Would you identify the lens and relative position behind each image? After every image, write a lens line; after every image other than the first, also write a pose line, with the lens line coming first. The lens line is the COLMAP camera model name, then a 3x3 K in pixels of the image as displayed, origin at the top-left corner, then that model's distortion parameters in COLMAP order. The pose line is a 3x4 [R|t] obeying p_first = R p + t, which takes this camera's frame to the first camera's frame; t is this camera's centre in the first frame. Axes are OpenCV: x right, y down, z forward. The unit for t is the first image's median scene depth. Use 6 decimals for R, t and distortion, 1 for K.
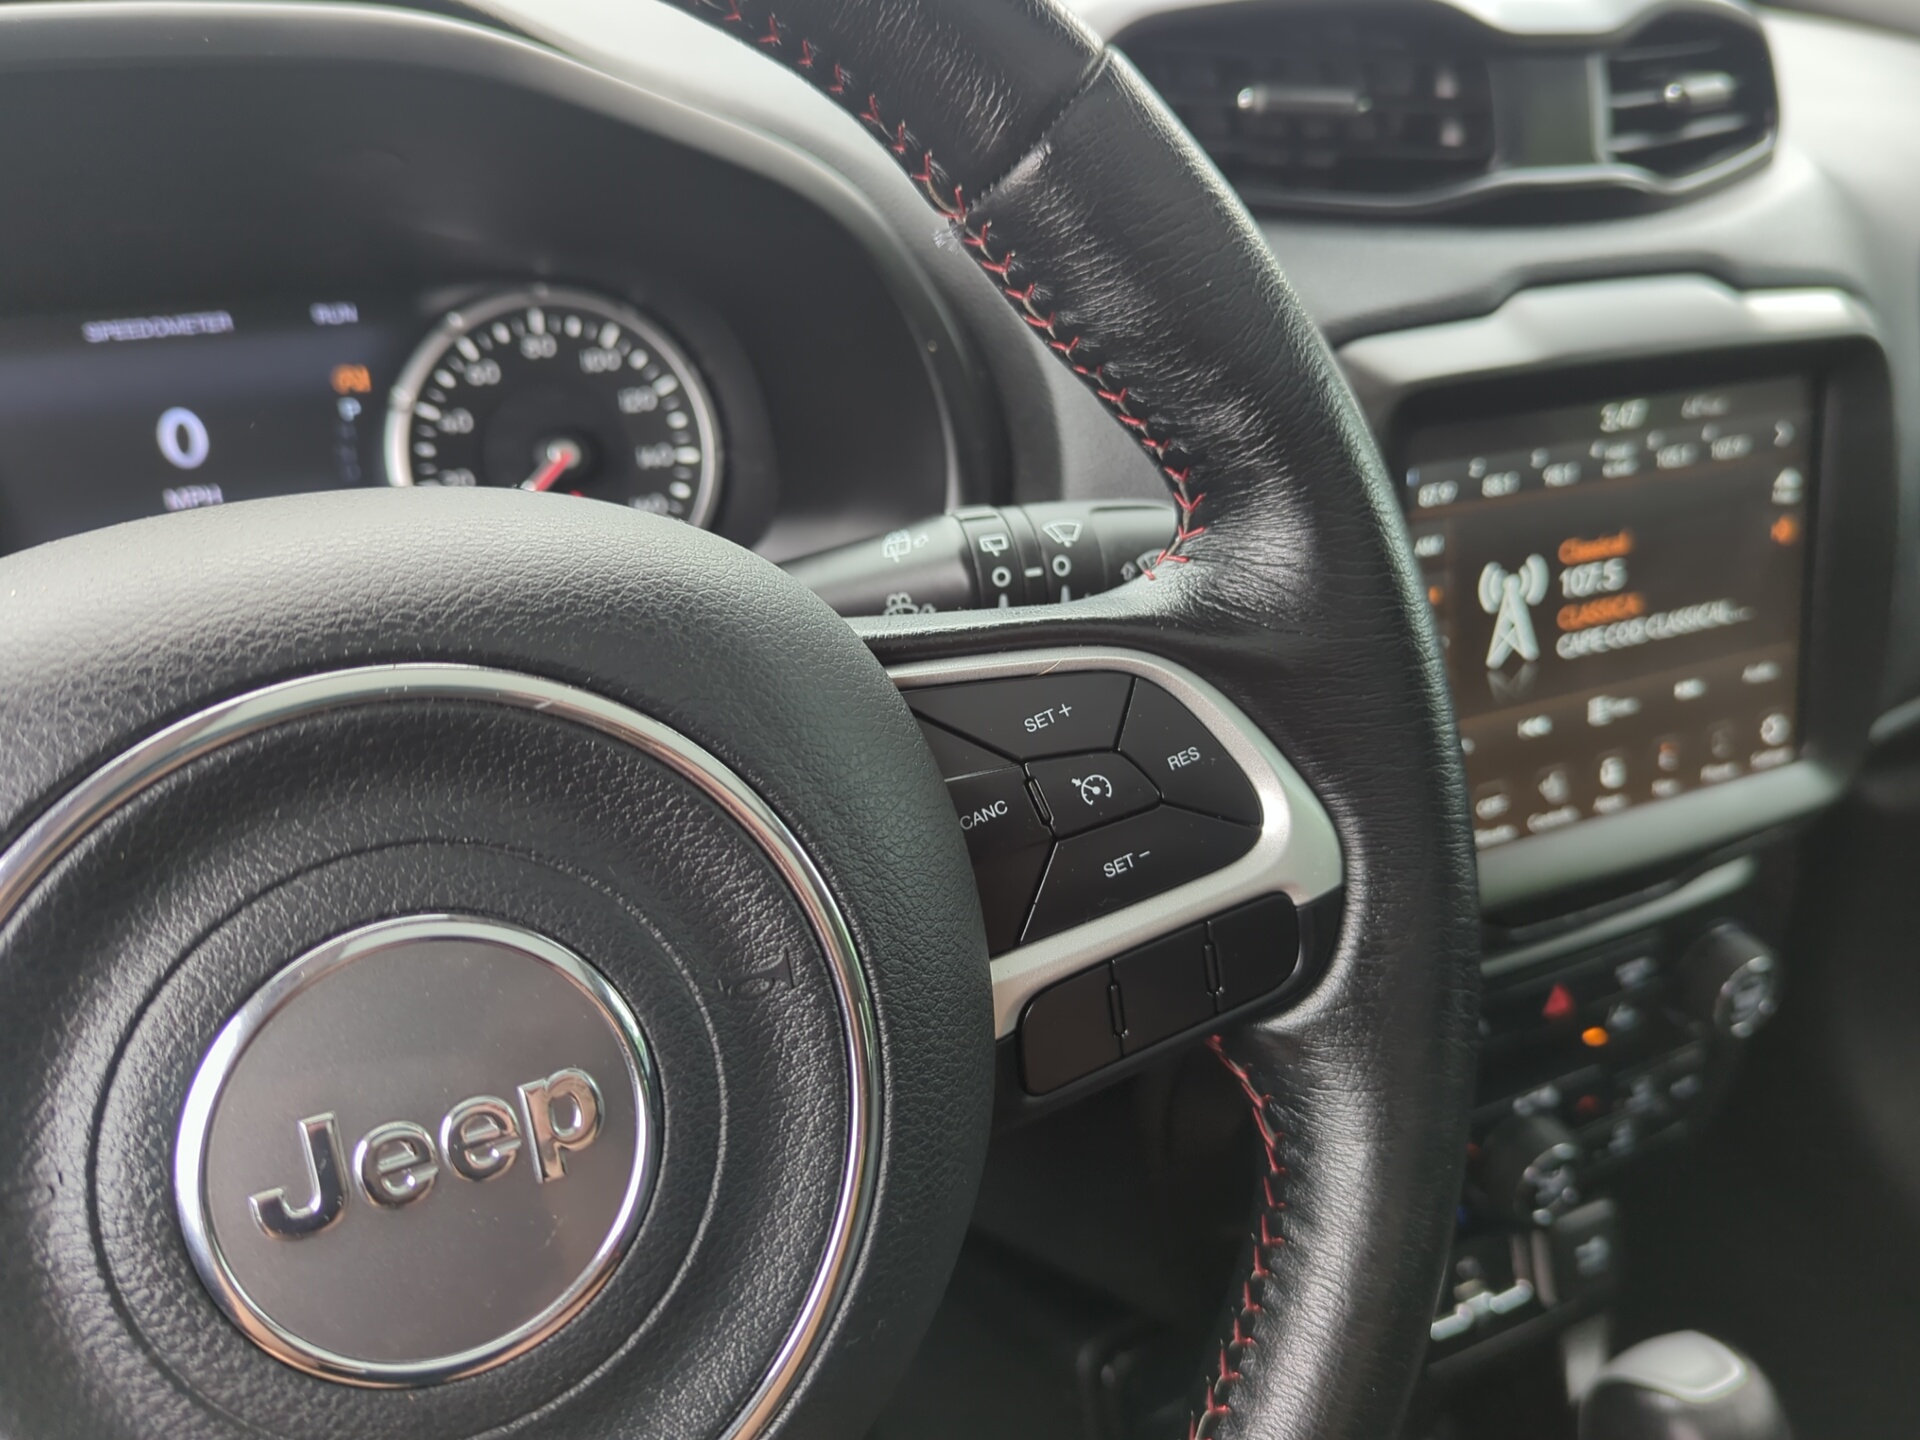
lens RADIAL K [[1670.7, 0, 974.5], [0, 1670.7, 687.2], [0, 0, 1]] dist [-0.003628, 0.007091]
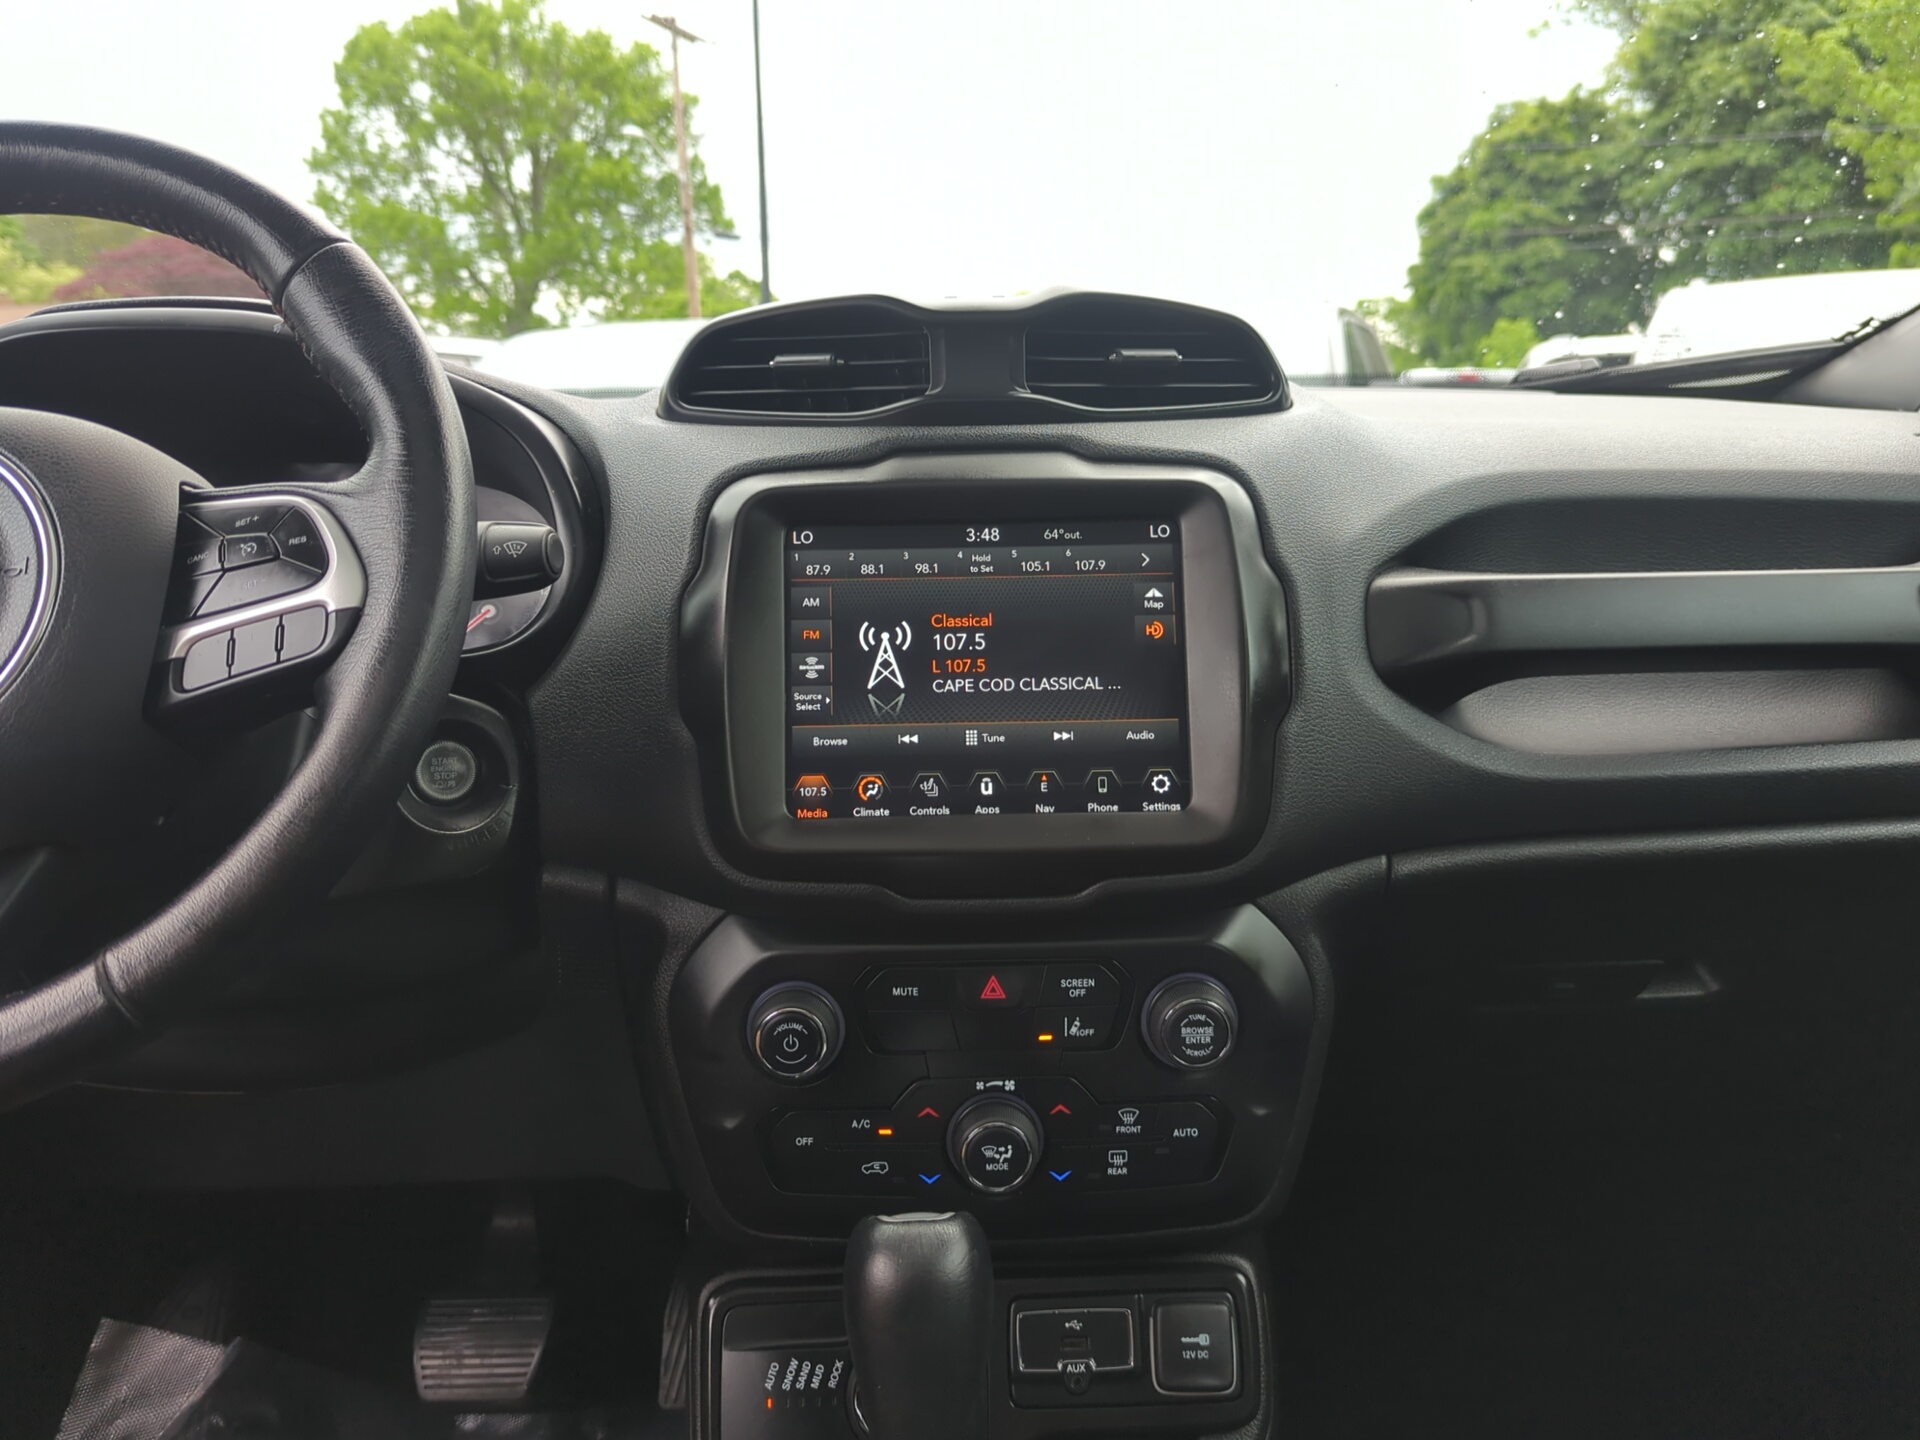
lens RADIAL K [[1520.2, 0, 987.9], [0, 1520.2, 692.0], [0, 0, 1]] dist [0.058849, -0.063607]
pose [[0.898351, -0.010440, -0.439154, 0.957024], [-0.146389, 0.935457, -0.321698, 0.390410], [0.414169, 0.353285, 0.838841, -0.075162]]
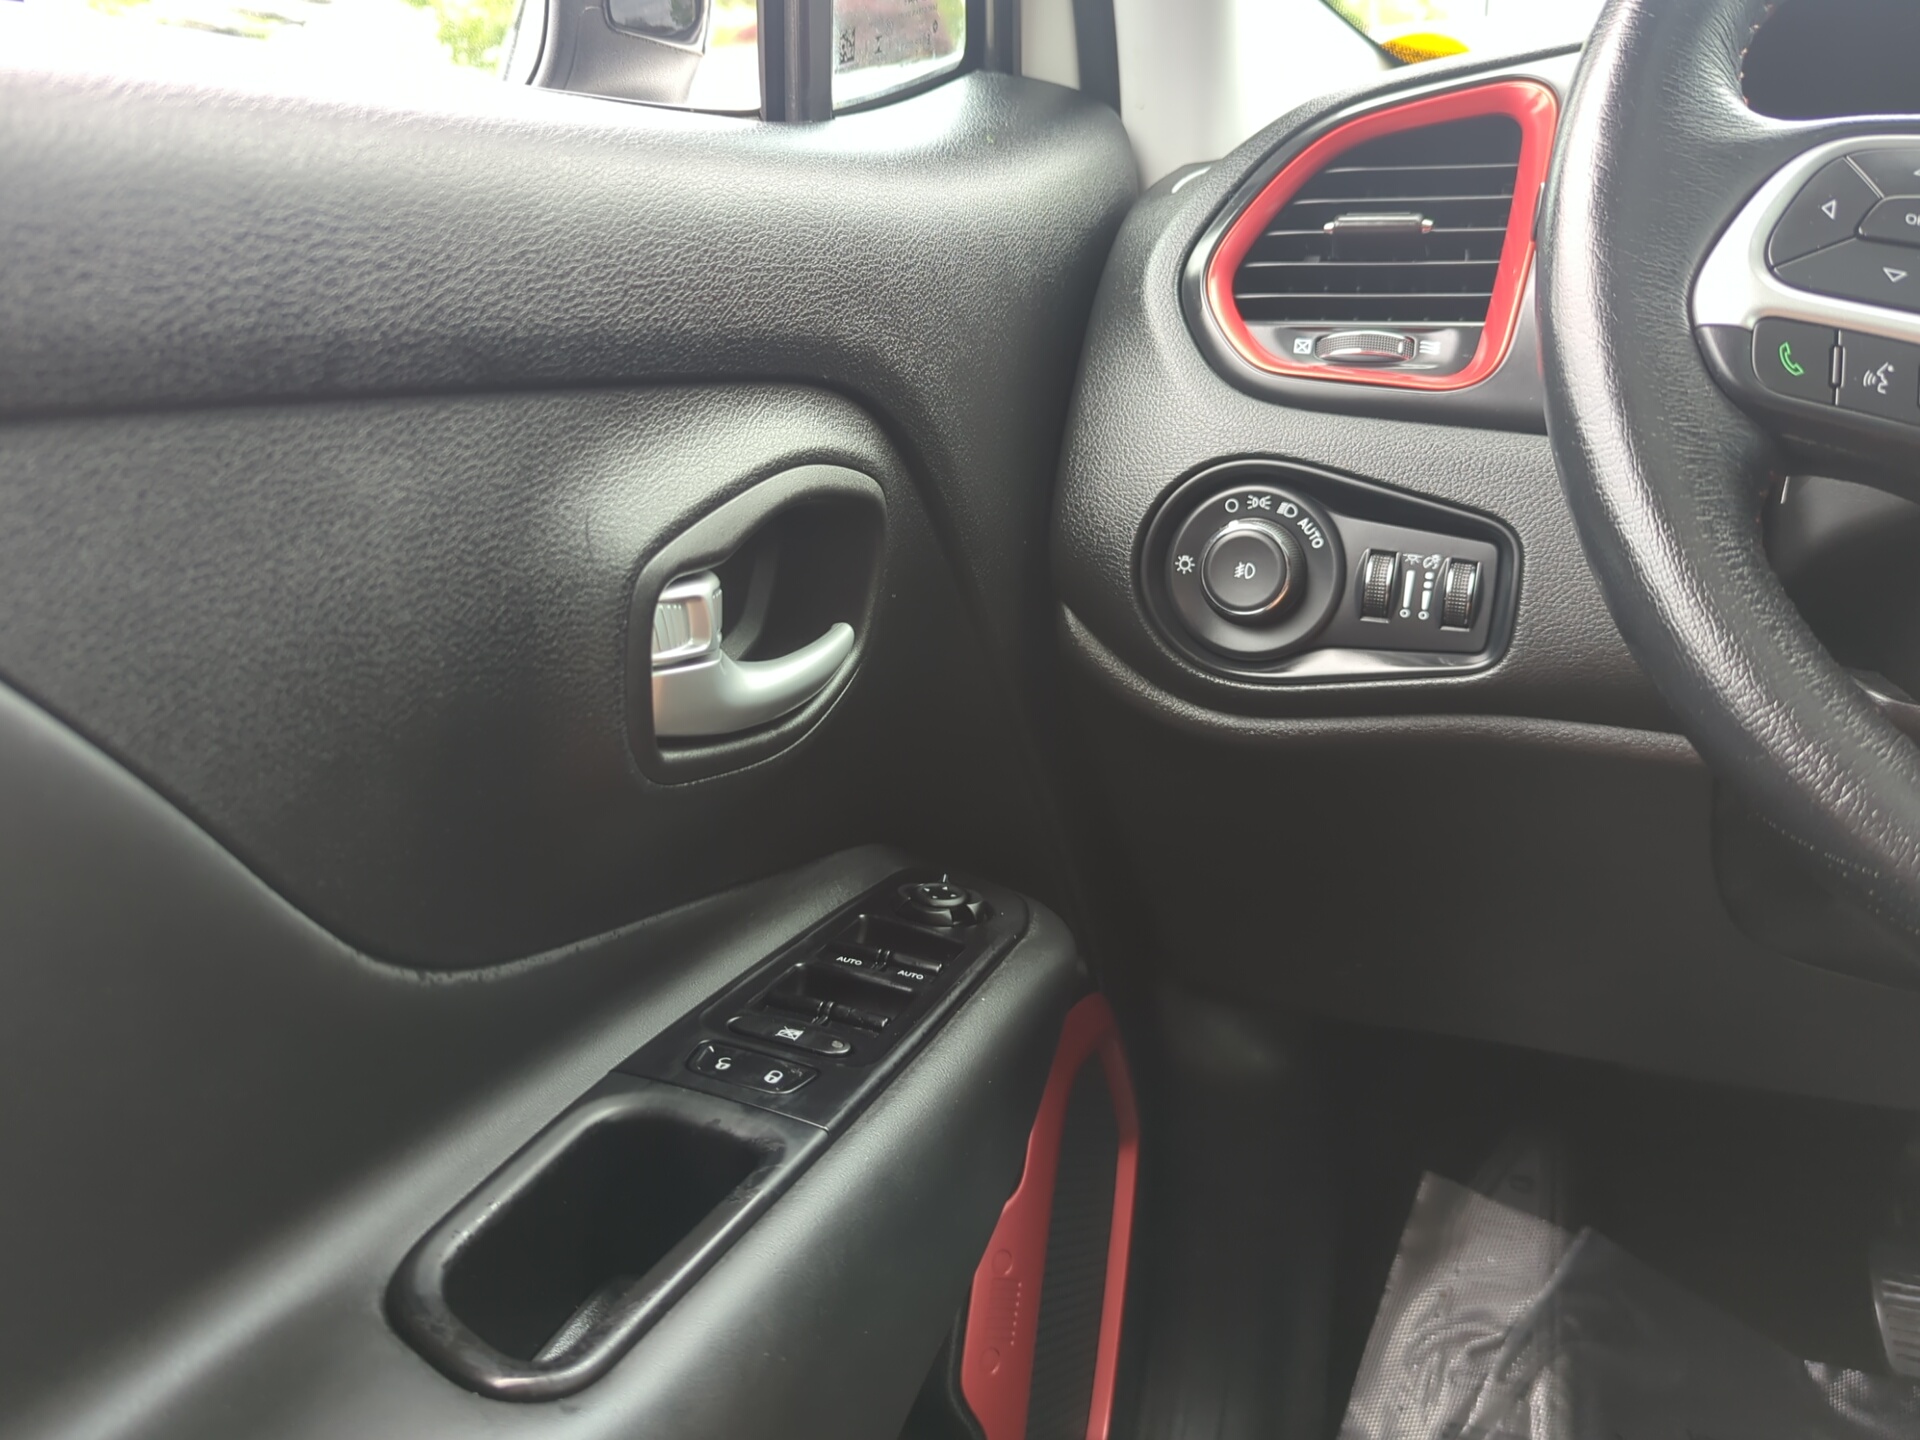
lens RADIAL K [[1632.0, 0, 996.6], [0, 1632.0, 692.4], [0, 0, 1]] dist [0.076613, -0.008400]
pose [[0.673606, 0.132355, -0.727143, -0.077266], [-0.300021, 0.948097, -0.105358, 0.514721], [0.675458, 0.289128, 0.678352, -0.333398]]
